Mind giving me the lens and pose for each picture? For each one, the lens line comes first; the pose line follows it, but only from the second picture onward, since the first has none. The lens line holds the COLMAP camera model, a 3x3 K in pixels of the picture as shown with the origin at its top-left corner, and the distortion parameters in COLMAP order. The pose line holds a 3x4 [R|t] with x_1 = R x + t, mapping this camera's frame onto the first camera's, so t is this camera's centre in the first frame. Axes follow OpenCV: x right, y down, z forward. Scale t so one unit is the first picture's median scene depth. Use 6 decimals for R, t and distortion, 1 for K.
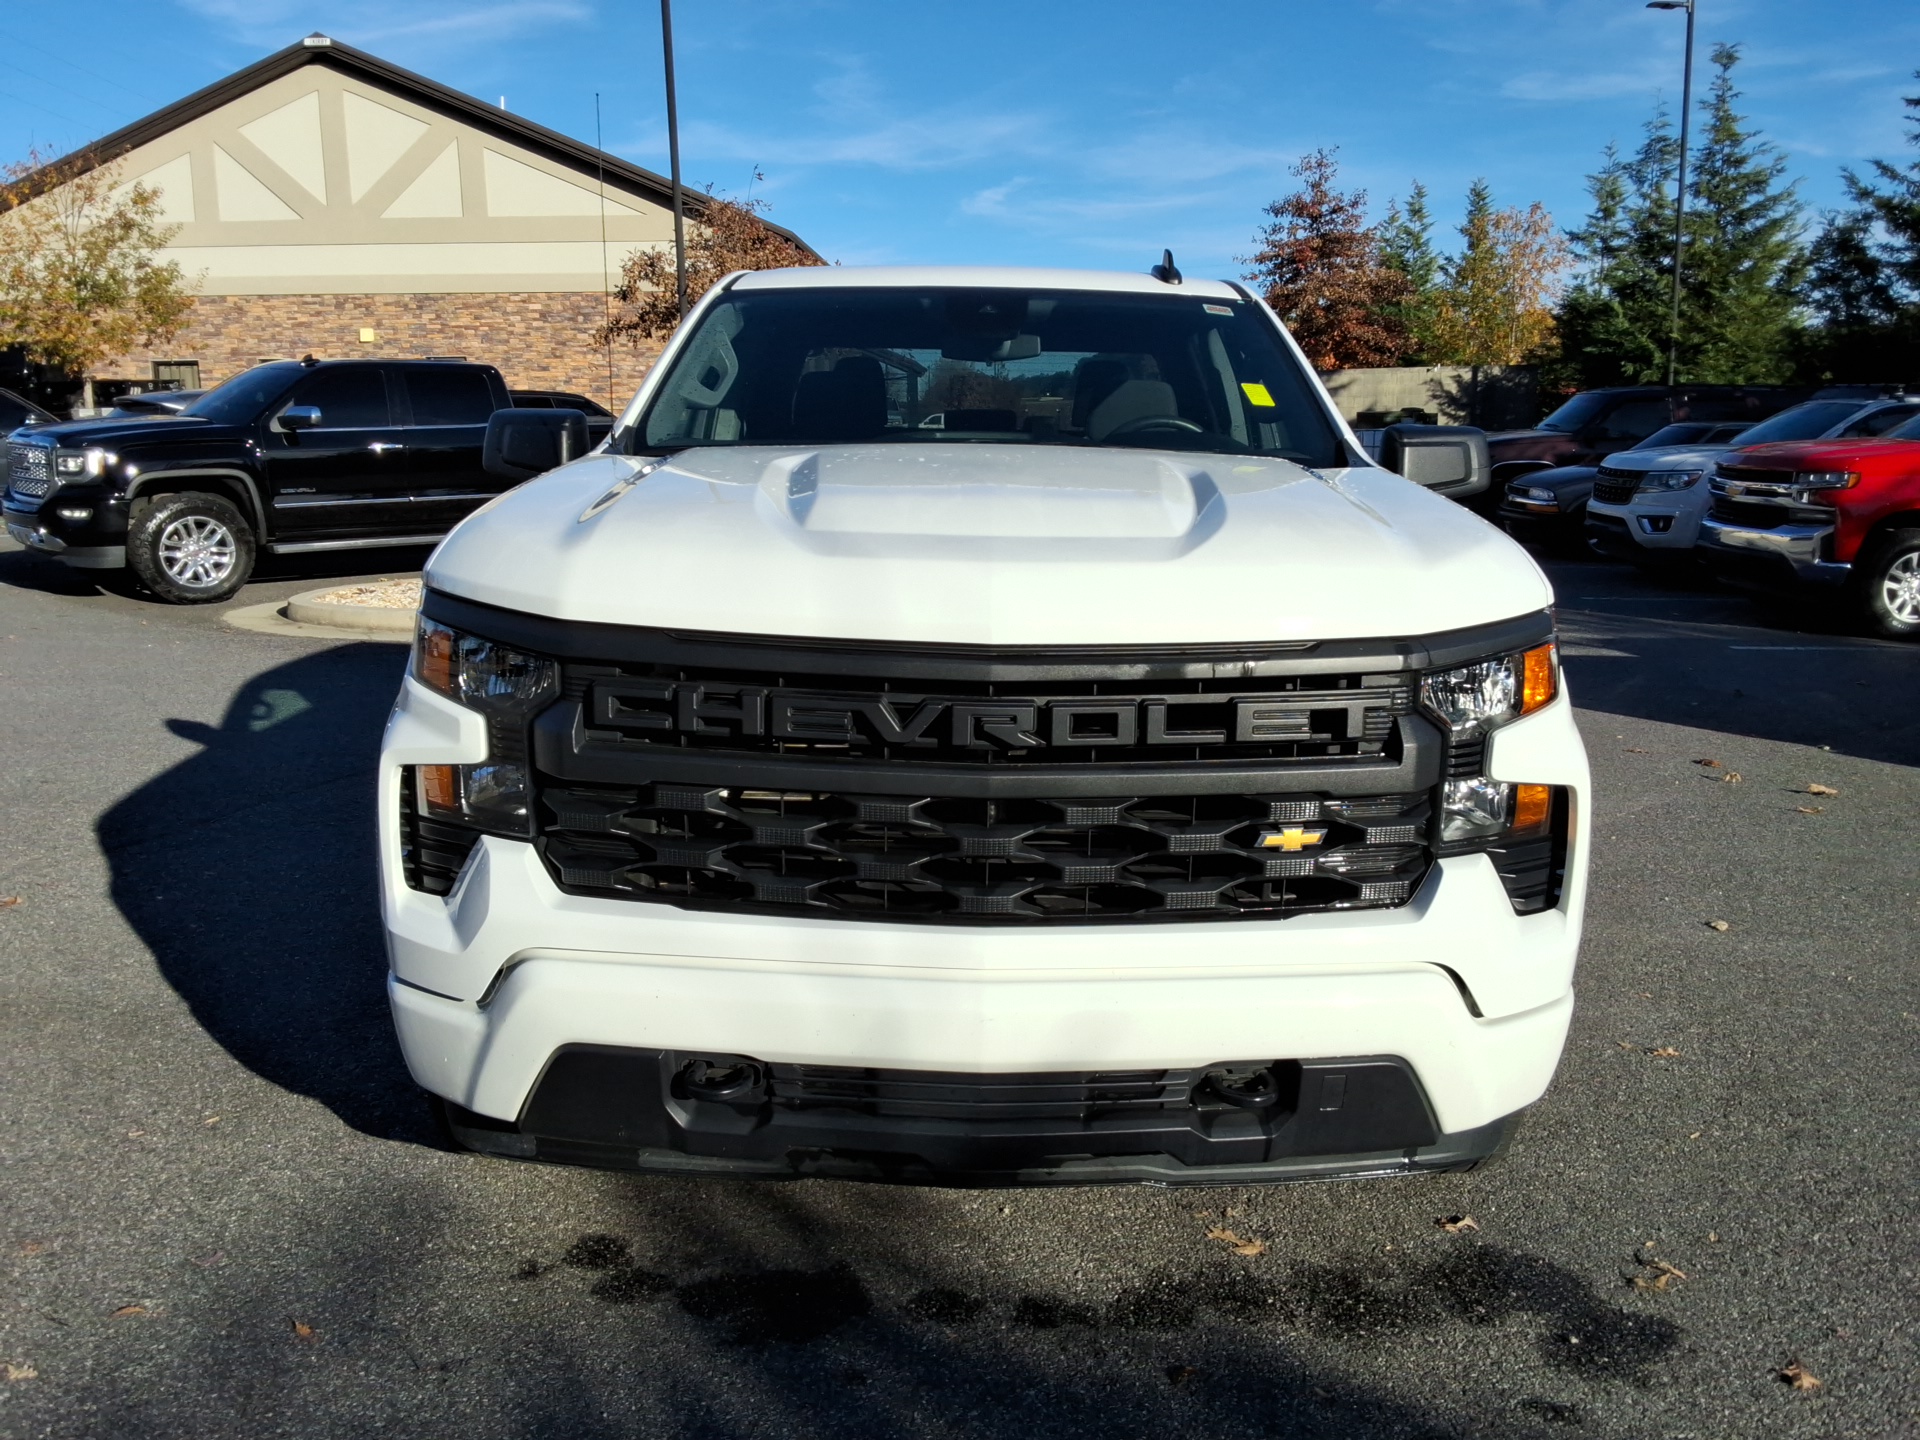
lens RADIAL K [[1555.0, 0, 957.5], [0, 1555.0, 703.7], [0, 0, 1]] dist [0.104042, -0.164359]
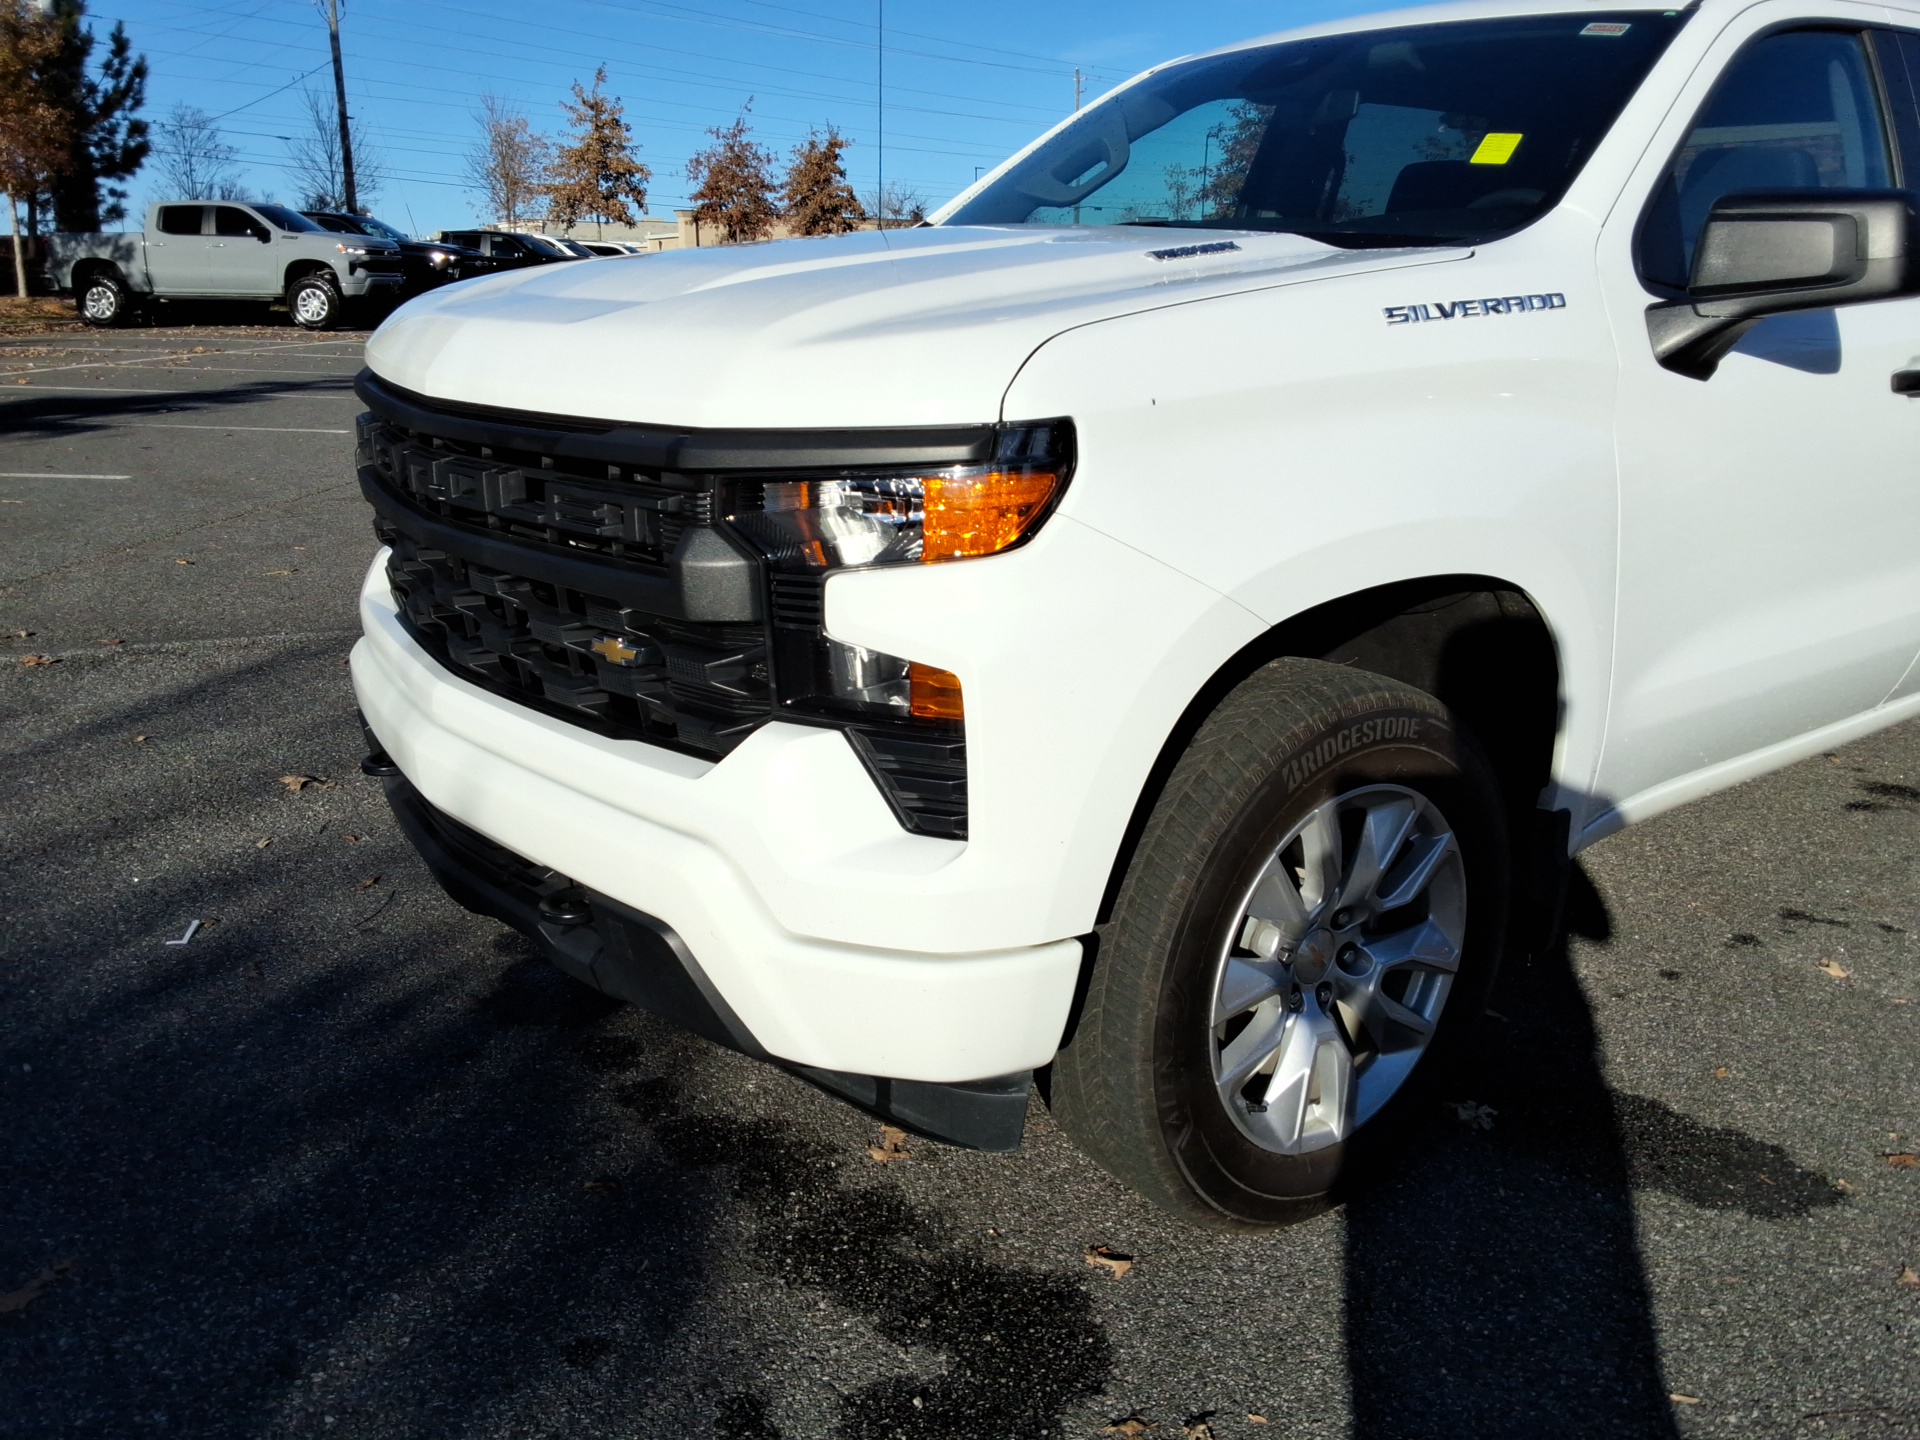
lens RADIAL K [[1555.0, 0, 970.6], [0, 1555.0, 707.1], [0, 0, 1]] dist [0.104042, -0.164359]
pose [[0.594798, 0.211442, -0.775569, 0.076407], [-0.143287, 0.977224, 0.156529, -0.003640], [0.791002, 0.018025, 0.611548, 0.045907]]
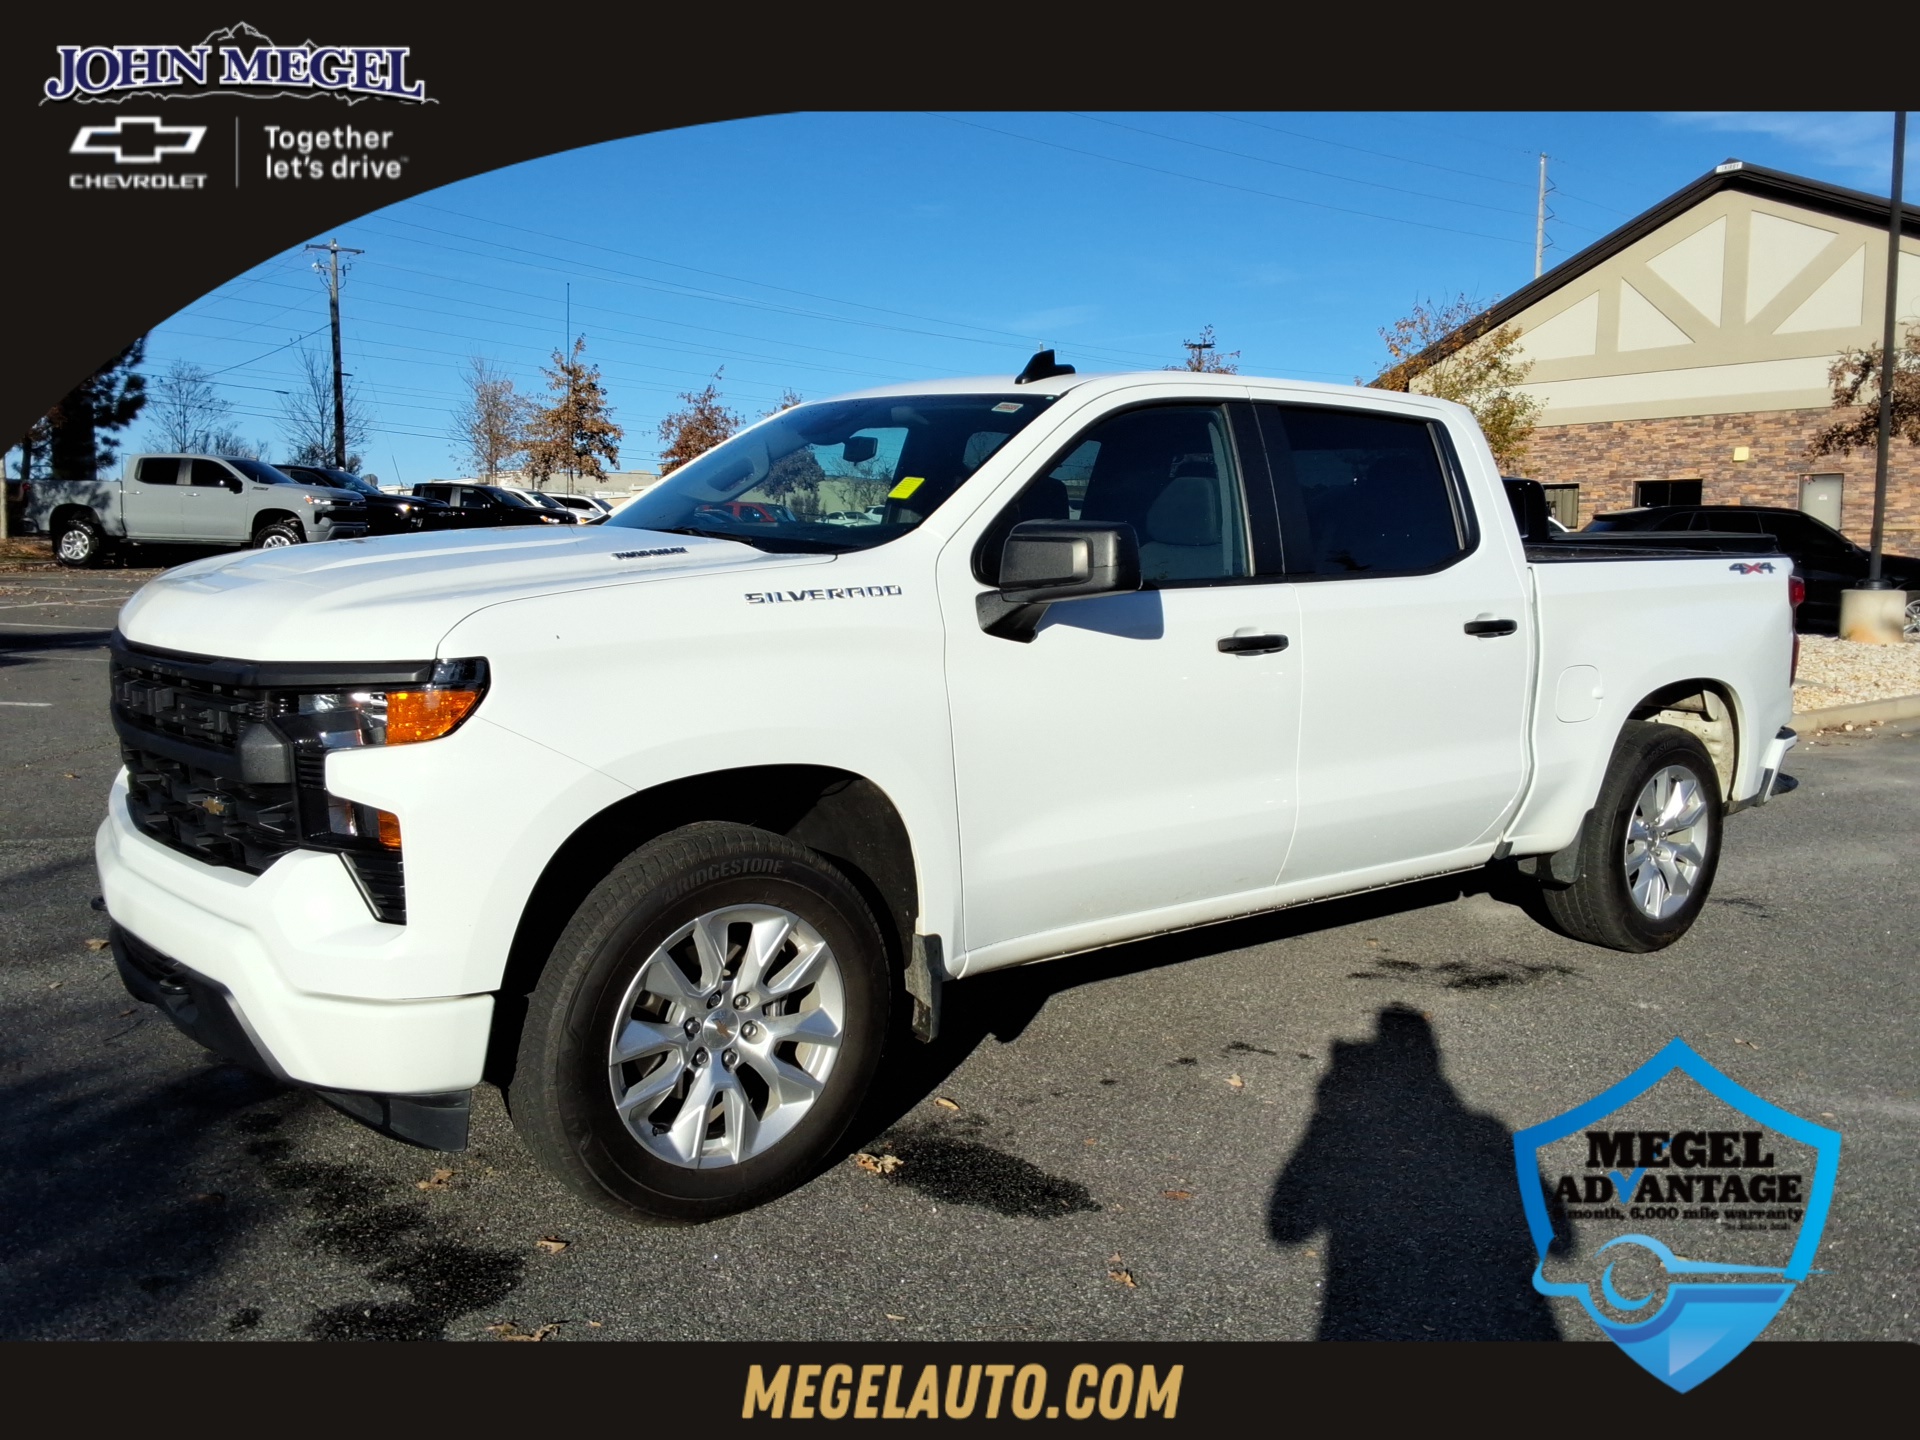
lens RADIAL K [[1555.0, 0, 974.2], [0, 1555.0, 703.7], [0, 0, 1]] dist [0.104042, -0.164359]
pose [[0.606531, 0.096282, -0.789208, 0.123941], [-0.156273, 0.987714, 0.000399, -0.007519], [0.779550, 0.123090, 0.614126, 0.049500]]
